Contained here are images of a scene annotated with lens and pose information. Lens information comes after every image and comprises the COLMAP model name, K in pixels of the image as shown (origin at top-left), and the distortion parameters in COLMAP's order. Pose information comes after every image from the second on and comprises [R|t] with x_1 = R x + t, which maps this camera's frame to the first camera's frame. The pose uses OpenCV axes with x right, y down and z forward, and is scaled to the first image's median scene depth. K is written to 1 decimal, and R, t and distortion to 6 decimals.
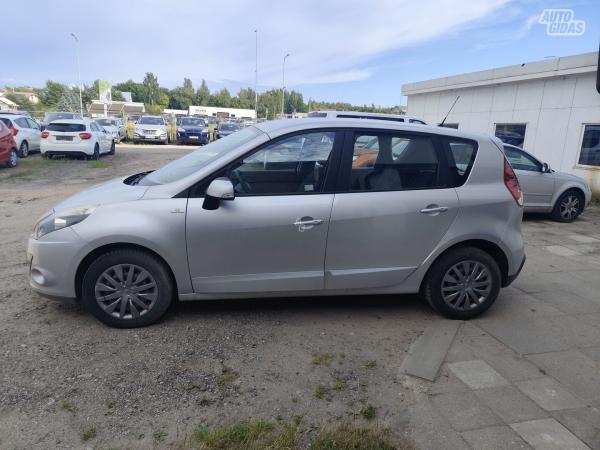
lens RADIAL K [[410.5, 0, 295.8], [0, 410.5, 222.2], [0, 0, 1]] dist [0.038283, -0.040121]
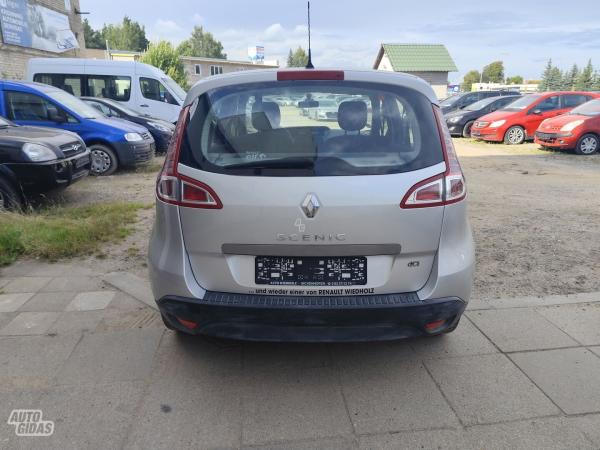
lens RADIAL K [[410.5, 0, 298.8], [0, 410.5, 222.0], [0, 0, 1]] dist [0.038283, -0.040121]
pose [[-0.151181, 0.245555, -0.957521, 1.102221], [-0.224261, 0.934878, 0.275156, -0.214550], [0.962731, 0.256333, -0.086268, 1.269388]]
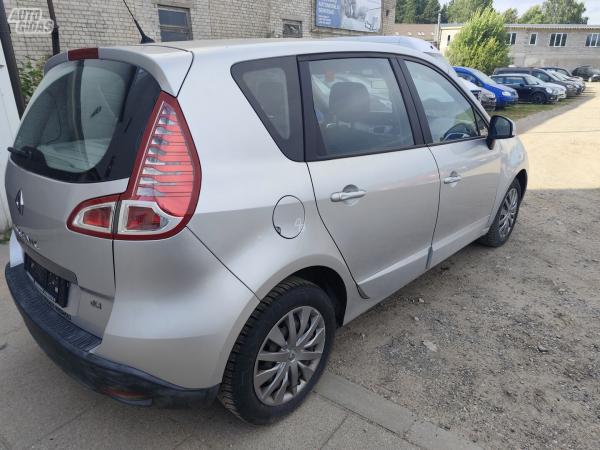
lens RADIAL K [[410.5, 0, 298.6], [0, 410.5, 229.8], [0, 0, 1]] dist [0.038283, -0.040121]
pose [[-0.775815, 0.188034, -0.602291, 0.630545], [-0.166202, 0.859950, 0.482560, -0.352602], [0.608678, 0.474479, -0.635910, 1.756918]]
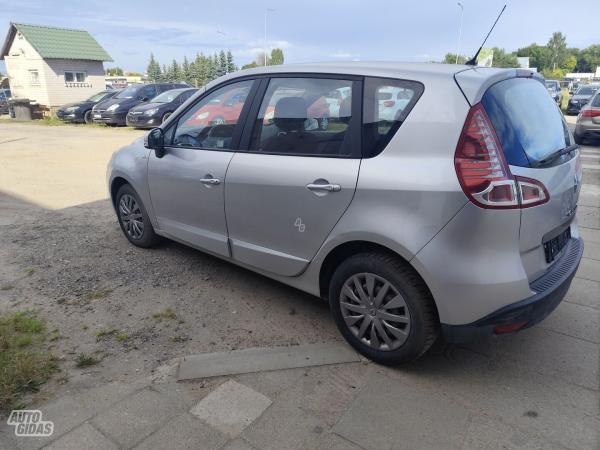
lens RADIAL K [[410.5, 0, 297.8], [0, 410.5, 229.6], [0, 0, 1]] dist [0.038283, -0.040121]
pose [[0.648137, 0.207094, -0.732824, 0.792494], [-0.145757, 0.978257, 0.147540, -0.053071], [0.747445, 0.011188, 0.664230, 0.478604]]
